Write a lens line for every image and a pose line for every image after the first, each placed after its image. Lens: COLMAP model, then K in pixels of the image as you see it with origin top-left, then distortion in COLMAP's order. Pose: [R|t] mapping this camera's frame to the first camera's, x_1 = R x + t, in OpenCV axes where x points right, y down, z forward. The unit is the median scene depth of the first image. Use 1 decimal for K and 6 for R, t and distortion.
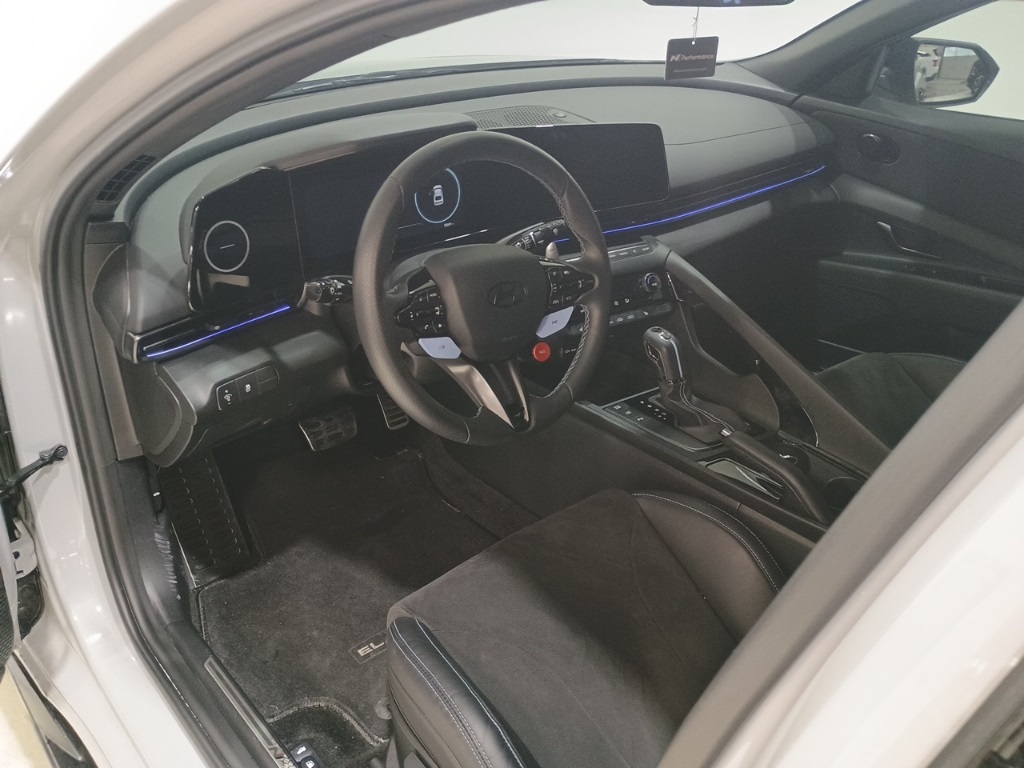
lens RADIAL K [[908.0, 0, 513.9], [0, 908.0, 364.5], [0, 0, 1]] dist [0.019063, -0.004847]
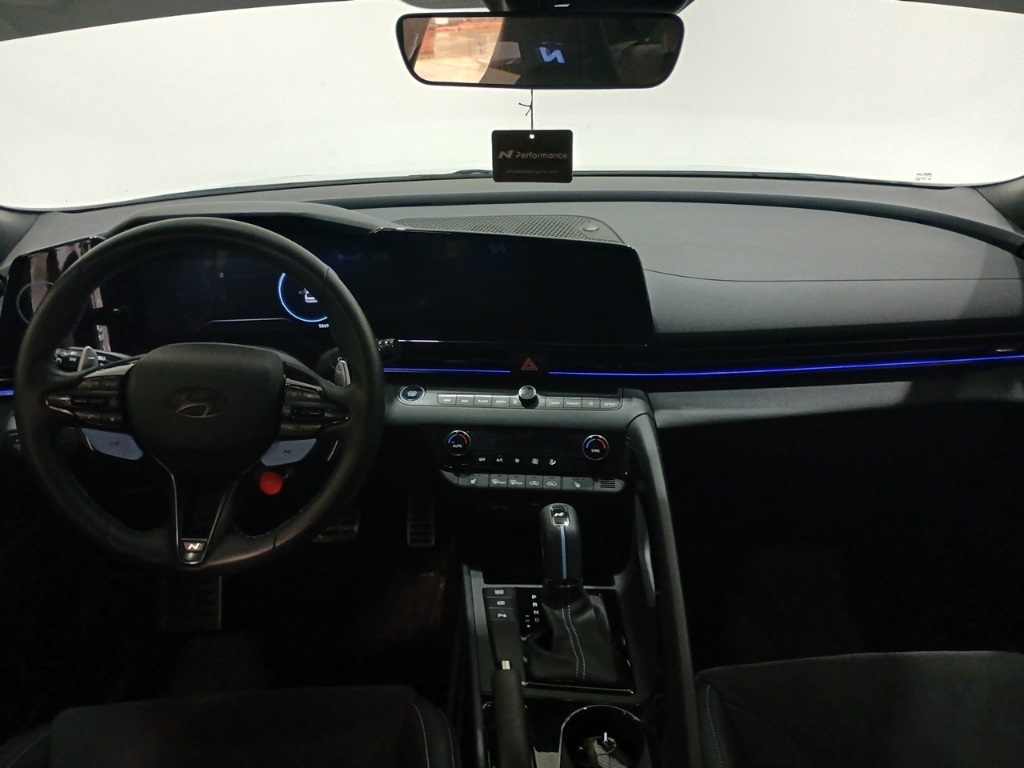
lens RADIAL K [[905.9, 0, 512.0], [0, 905.9, 384.0], [0, 0, 1]] dist [0.062395, -0.004867]
pose [[0.794388, 0.188764, -0.577335, 0.654528], [-0.247484, 0.968599, -0.023837, -0.132818], [0.554706, 0.161817, 0.816159, 0.409553]]
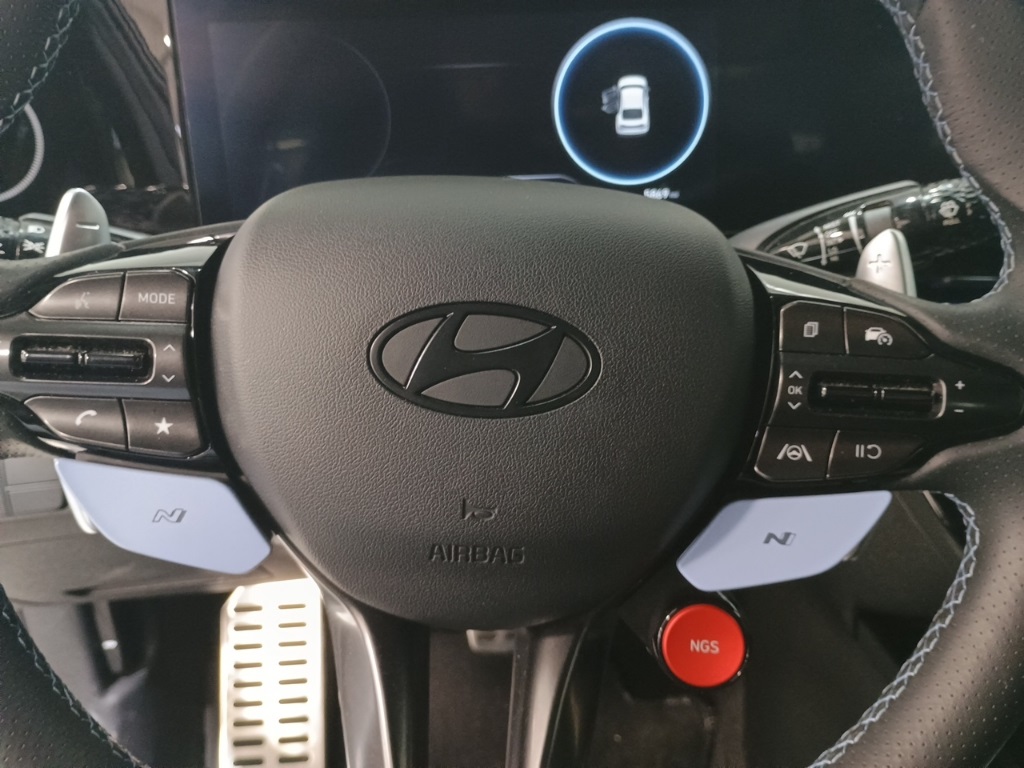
lens RADIAL K [[908.0, 0, 513.9], [0, 908.0, 364.5], [0, 0, 1]] dist [0.019063, -0.004847]
pose [[0.790762, 0.158098, -0.591355, 0.116703], [-0.234471, 0.970620, -0.054041, -0.058976], [0.565437, 0.181389, 0.804599, 0.742615]]
